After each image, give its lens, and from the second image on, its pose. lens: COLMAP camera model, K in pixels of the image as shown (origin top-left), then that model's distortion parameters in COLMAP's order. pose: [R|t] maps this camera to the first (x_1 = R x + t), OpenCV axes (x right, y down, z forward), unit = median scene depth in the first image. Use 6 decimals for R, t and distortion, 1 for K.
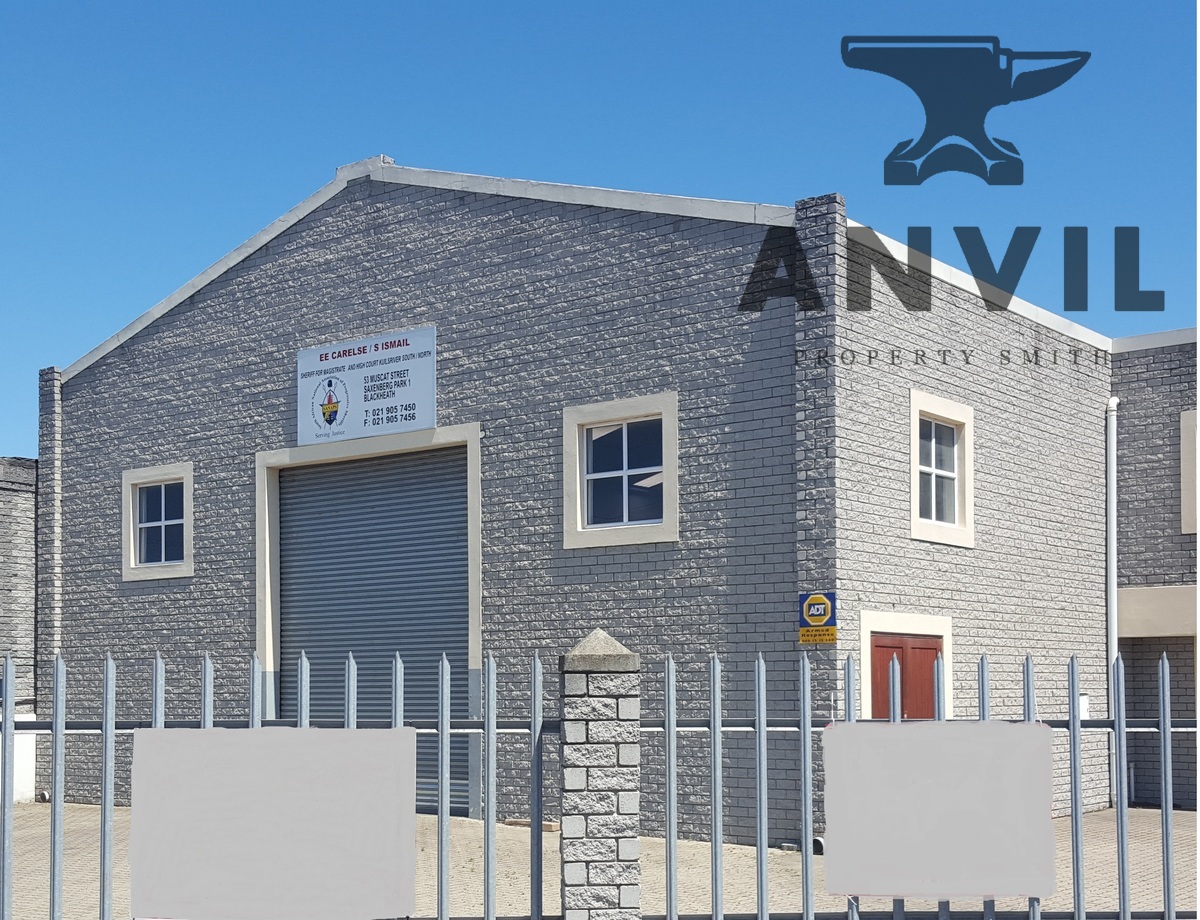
lens RADIAL K [[1559.1, 0, 601.4], [0, 1559.1, 638.7], [0, 0, 1]] dist [0.171457, -0.261730]
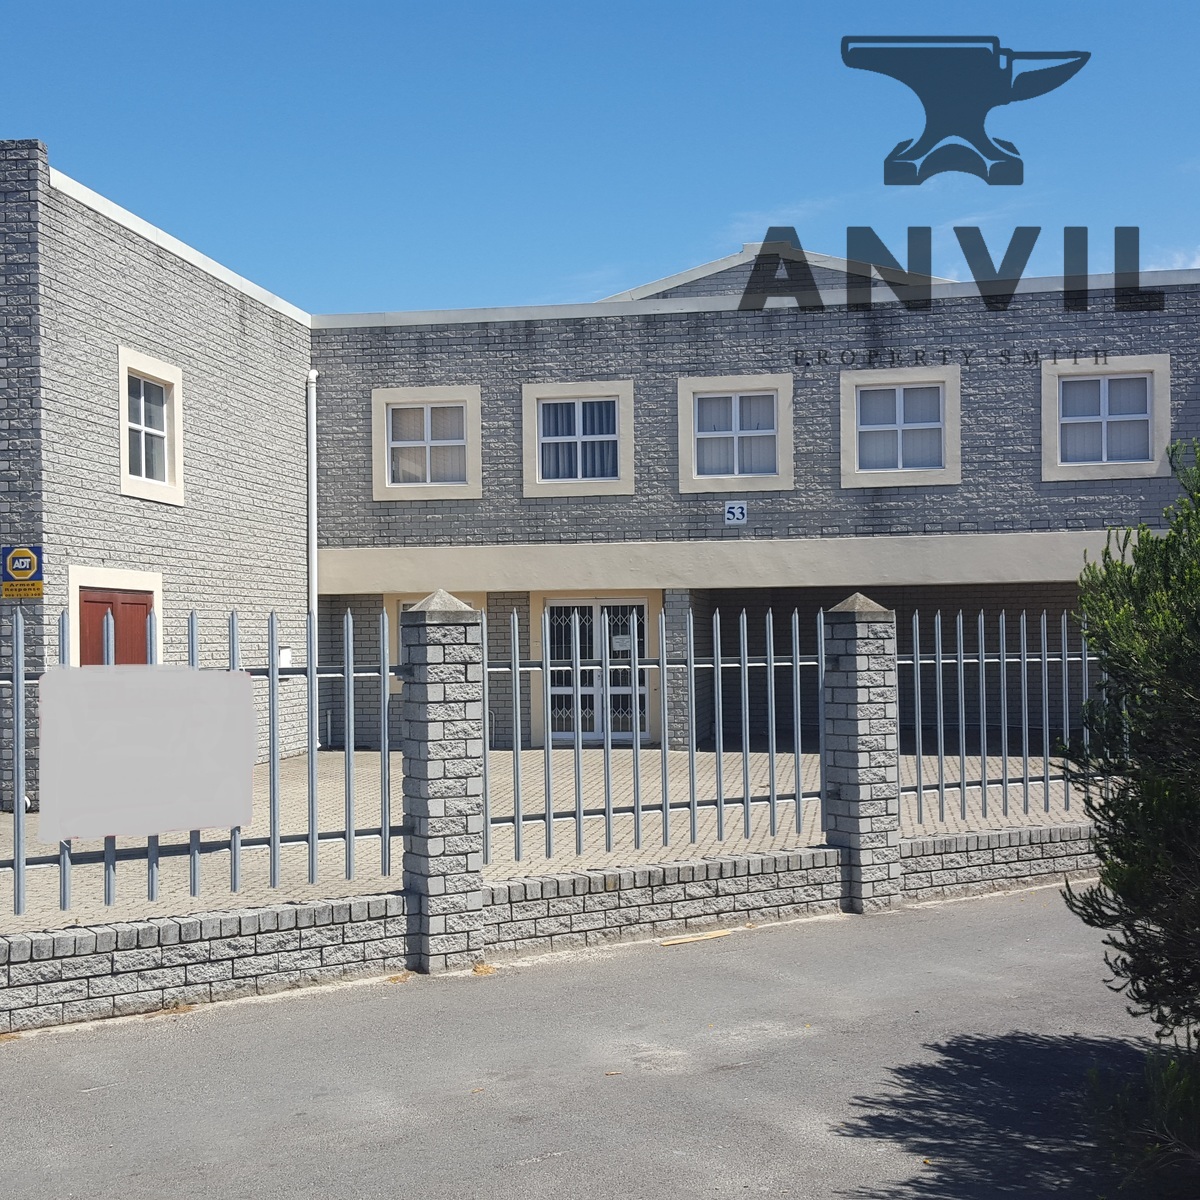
lens RADIAL K [[1558.2, 0, 589.3], [0, 1558.2, 624.6], [0, 0, 1]] dist [0.177262, -0.364500]
pose [[0.884833, -0.001656, 0.465906, -0.008240], [-0.007304, 0.999821, 0.017425, -0.000285], [-0.465851, -0.018821, 0.884663, -0.034805]]
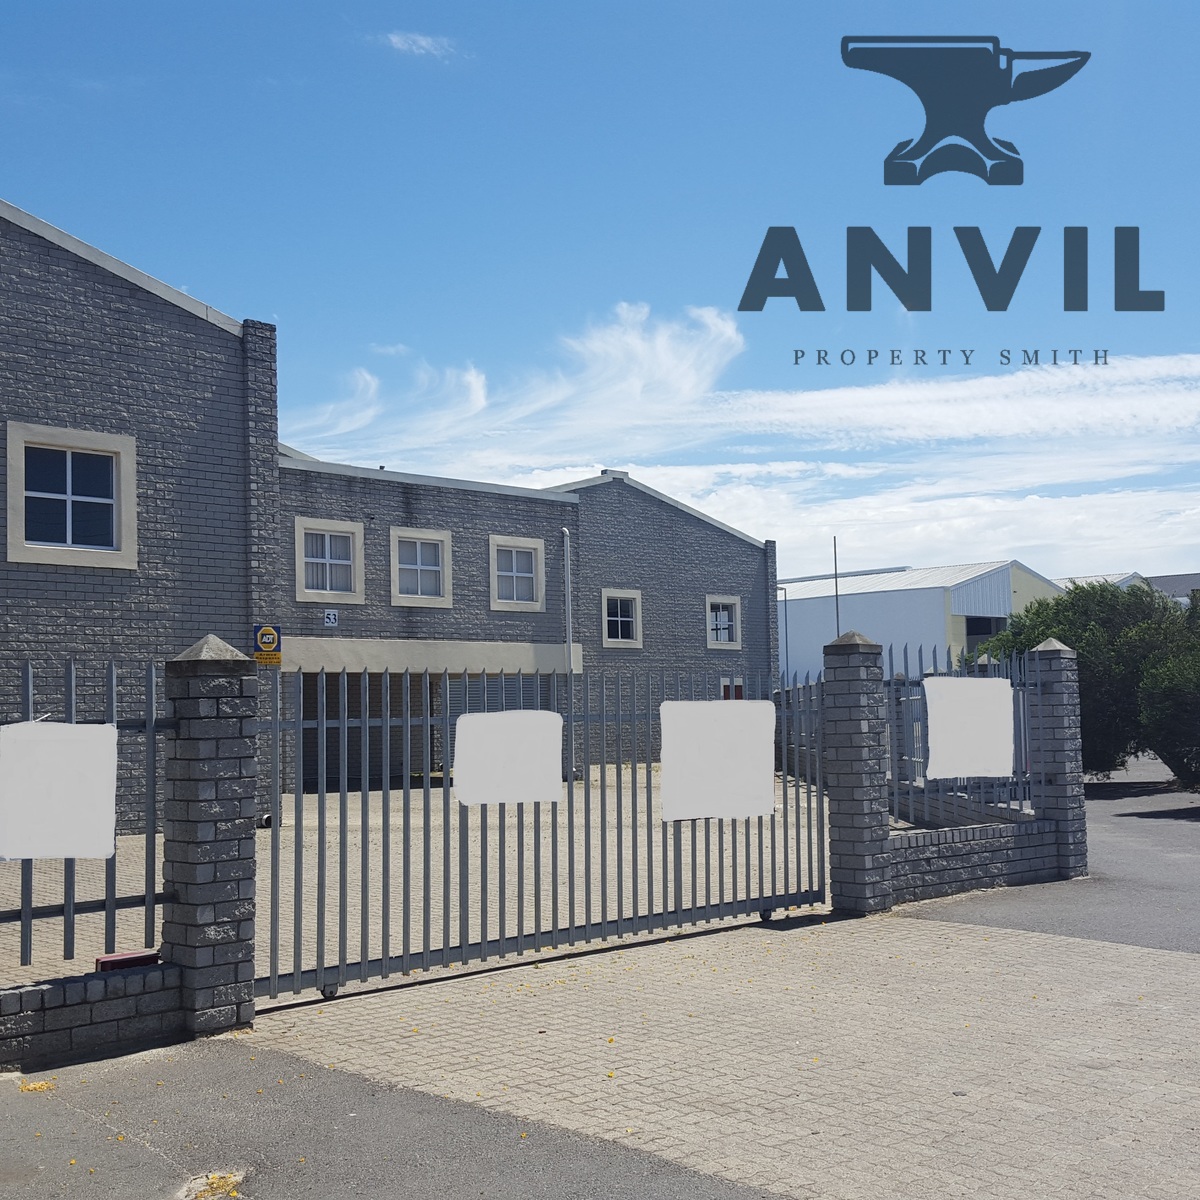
lens RADIAL K [[1552.0, 0, 618.0], [0, 1552.0, 629.3], [0, 0, 1]] dist [0.197535, -0.348870]
pose [[0.114209, 0.060170, 0.991633, -0.974336], [-0.010427, 0.998182, -0.059366, 0.041584], [-0.993402, -0.003559, 0.114629, 0.493865]]
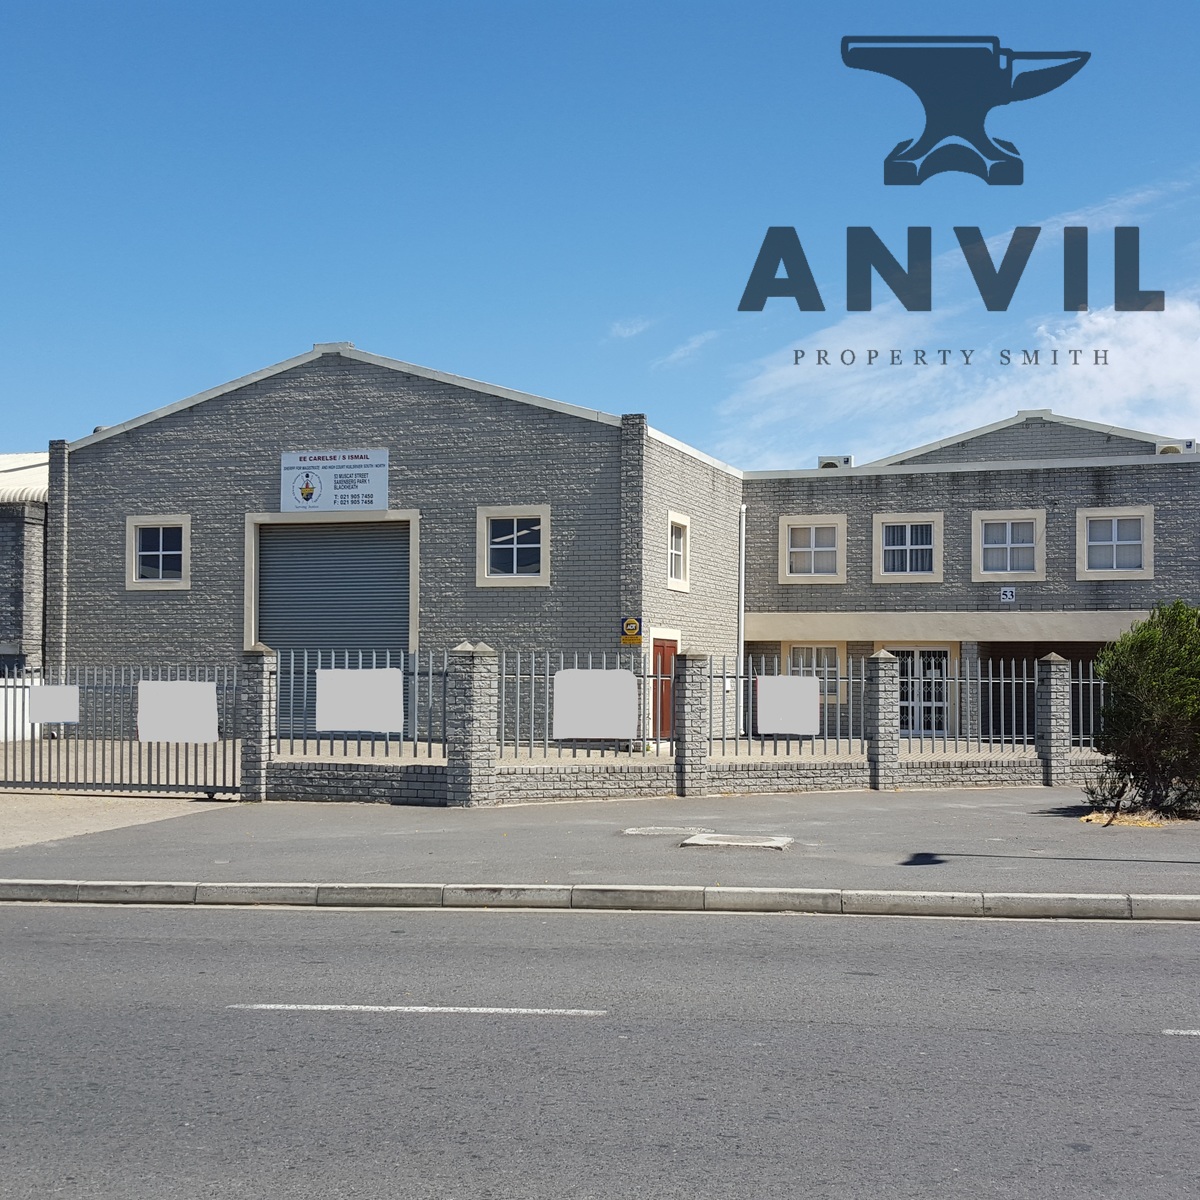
lens RADIAL K [[1546.3, 0, 635.8], [0, 1546.3, 632.0], [0, 0, 1]] dist [0.193933, -0.345081]
pose [[0.944188, 0.020688, 0.328758, -0.426155], [-0.022809, 0.999736, 0.002596, -0.014881], [-0.328618, -0.009949, 0.944411, -0.710501]]
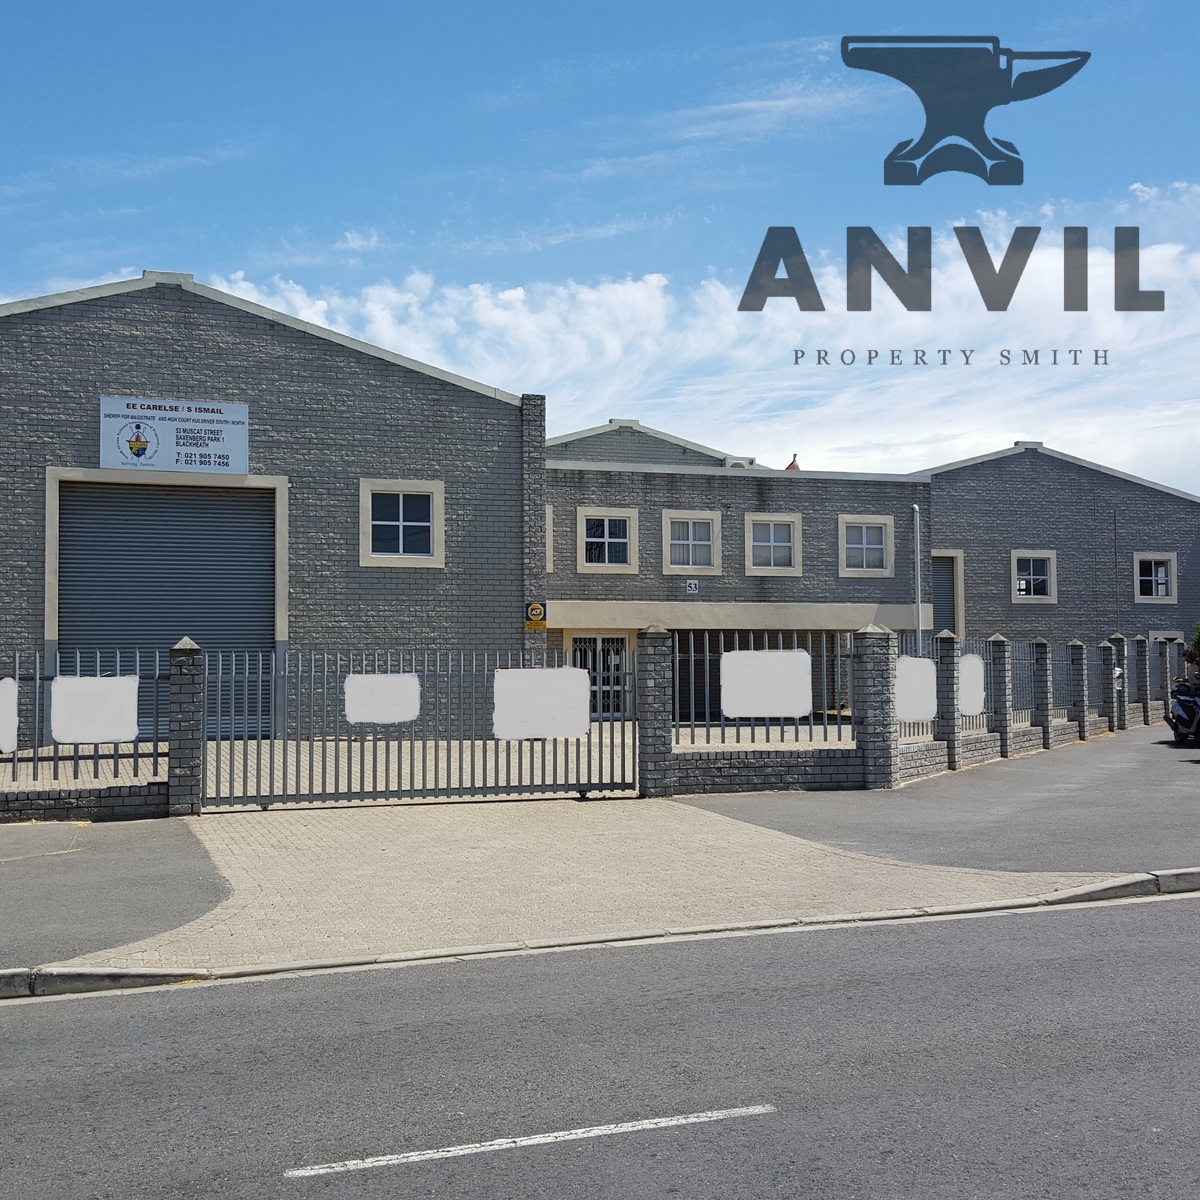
lens RADIAL K [[1546.1, 0, 600.0], [0, 1546.1, 600.0], [0, 0, 1]] dist [0.185400, -0.303553]
pose [[0.544771, 0.038408, 0.837705, -1.213407], [-0.024538, 0.999253, -0.029857, 0.018383], [-0.838226, -0.004290, 0.545306, -0.073289]]
